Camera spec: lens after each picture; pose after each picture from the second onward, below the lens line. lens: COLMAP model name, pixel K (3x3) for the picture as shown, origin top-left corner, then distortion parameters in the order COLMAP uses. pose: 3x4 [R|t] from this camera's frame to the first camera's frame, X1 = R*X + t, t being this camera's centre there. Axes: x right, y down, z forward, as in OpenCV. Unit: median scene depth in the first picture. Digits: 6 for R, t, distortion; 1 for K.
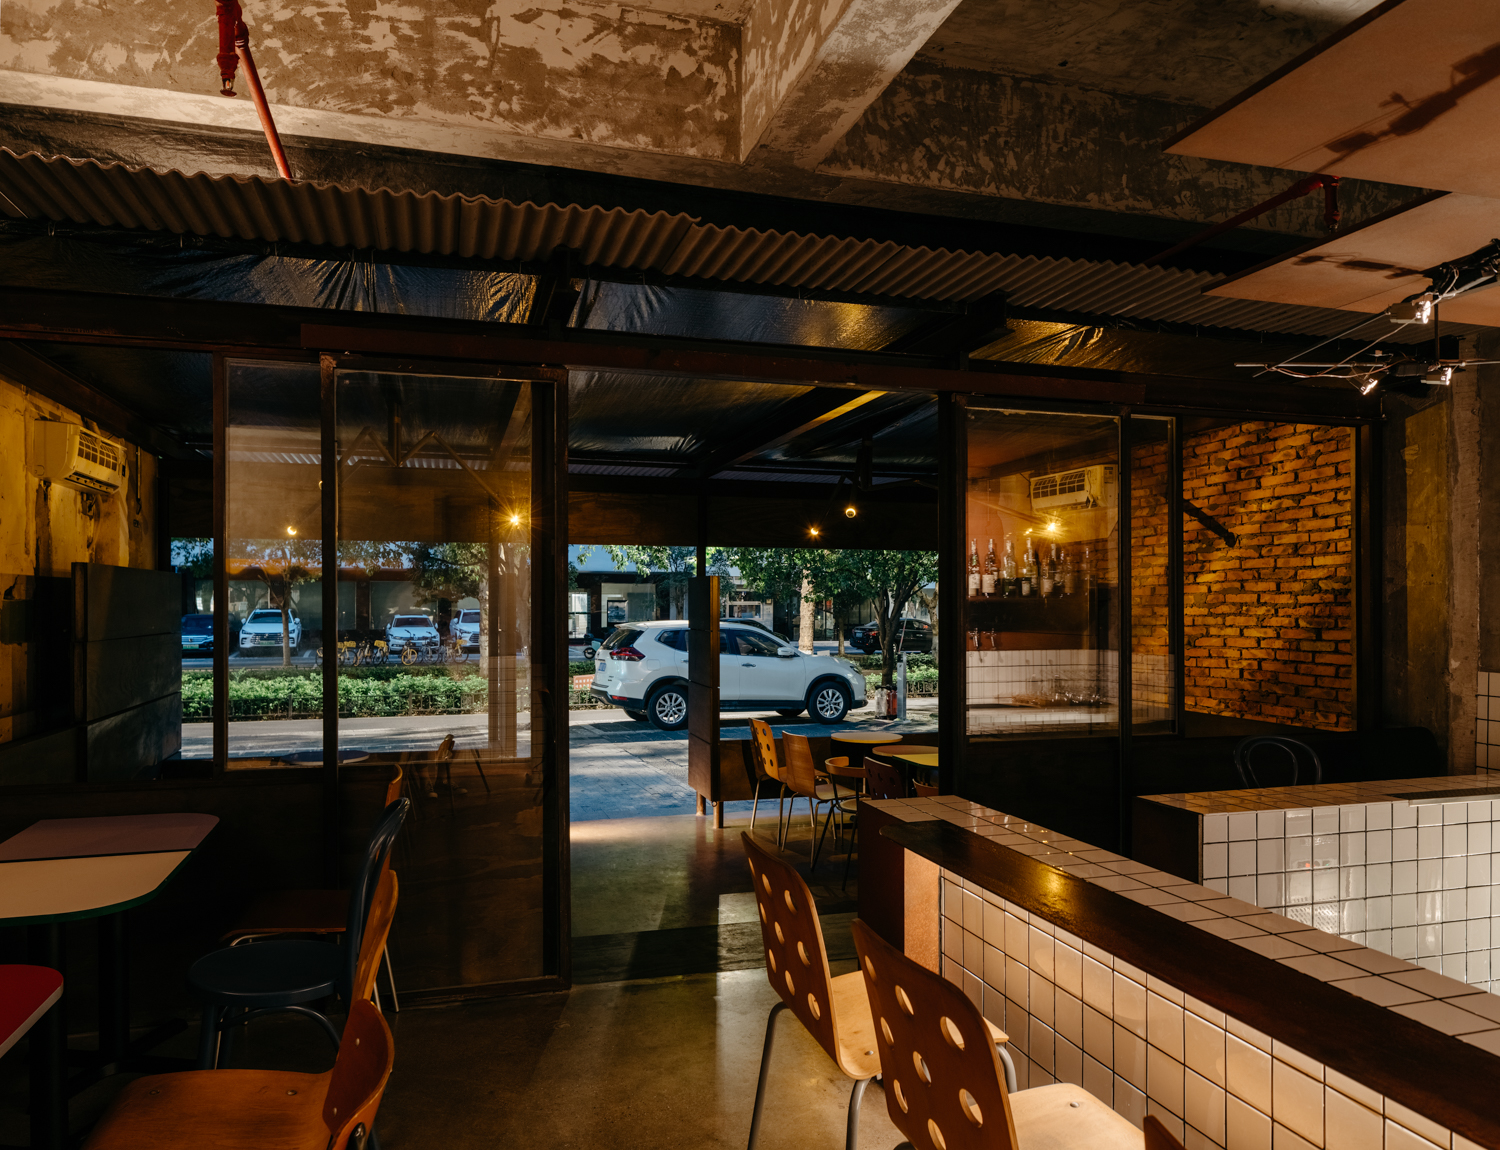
lens RADIAL K [[1059.6, 0, 768.3], [0, 1059.6, 599.6], [0, 0, 1]] dist [-0.007491, -0.000649]
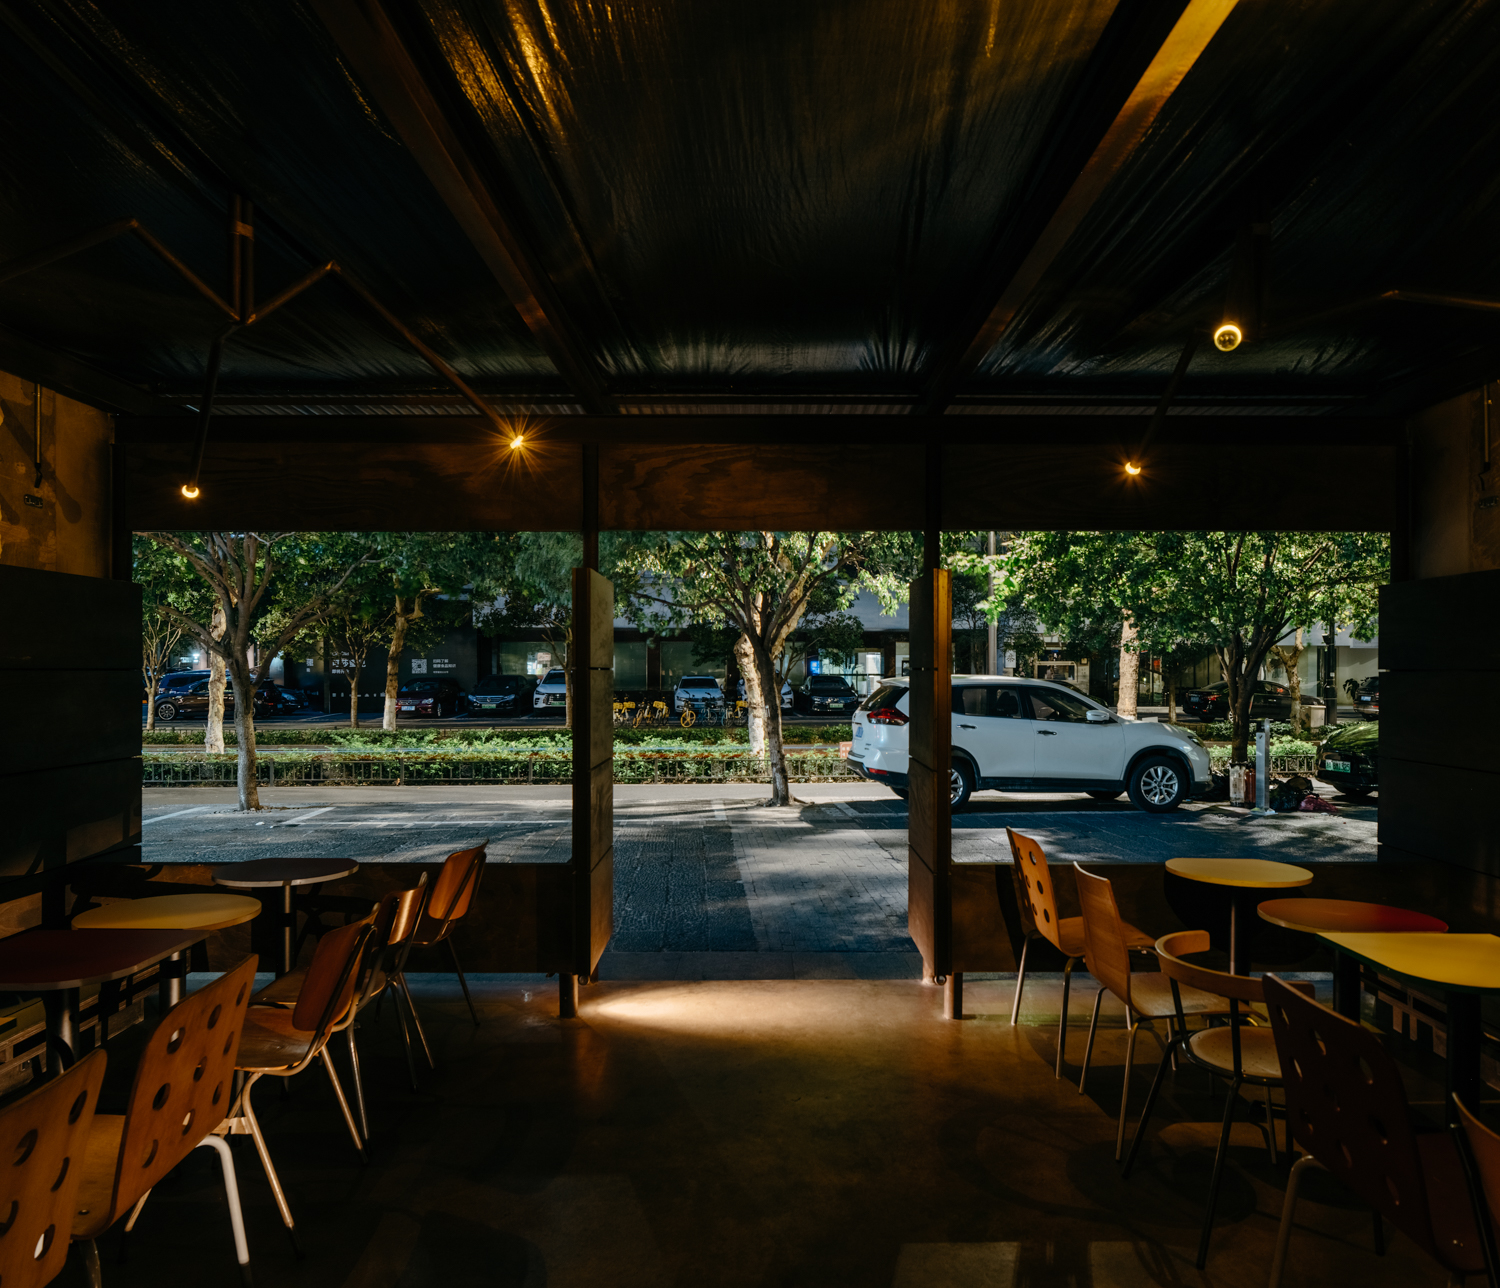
lens RADIAL K [[1063.0, 0, 756.3], [0, 1063.0, 686.6], [0, 0, 1]] dist [-0.001862, 0.000205]
pose [[0.954480, 0.002569, -0.298262, 0.026855], [0.003380, 0.999806, 0.019428, 0.033658], [0.298254, -0.019551, 0.954286, 0.532092]]
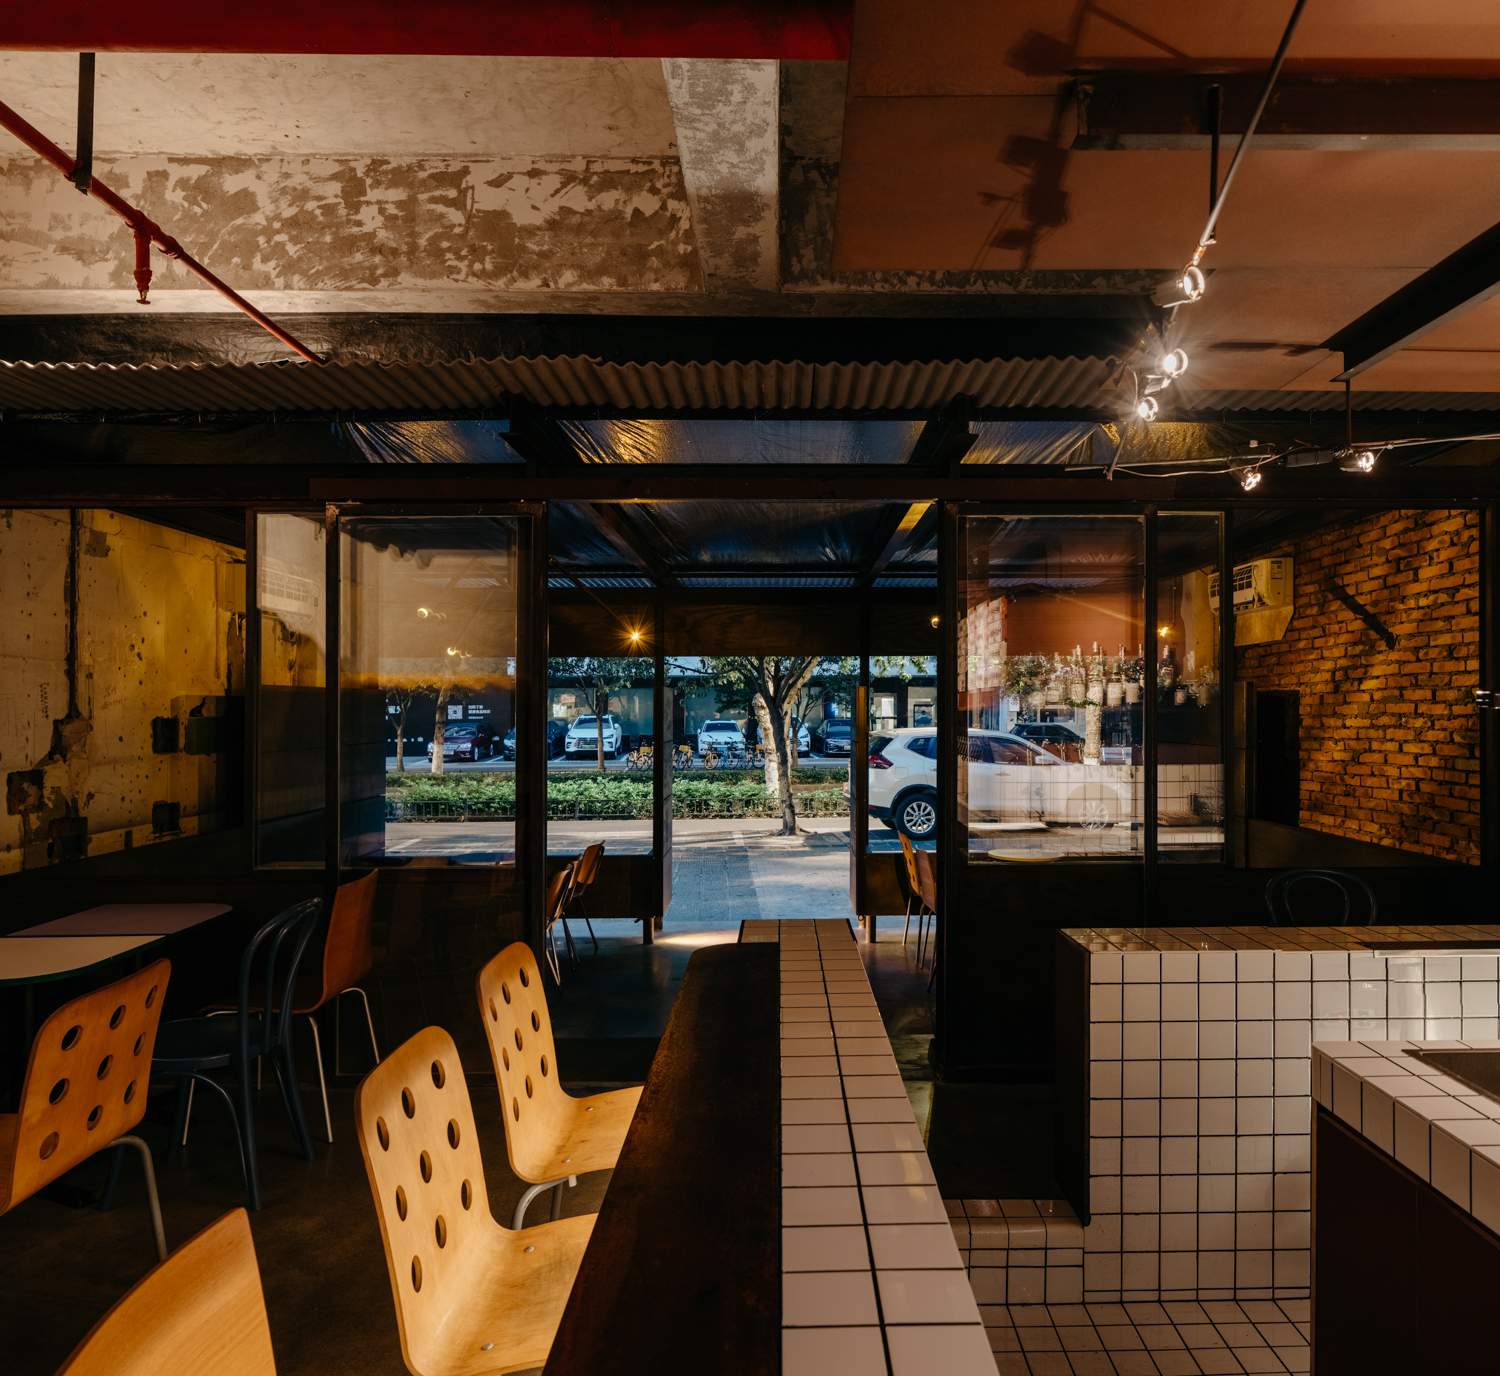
lens RADIAL K [[1091.6, 0, 813.9], [0, 1091.6, 690.2], [0, 0, 1]] dist [-0.005989, -0.002913]
pose [[0.963318, -0.009959, -0.268179, 0.218833], [0.006978, 0.999903, -0.012068, -0.008367], [0.268274, 0.009755, 0.963293, 0.009332]]
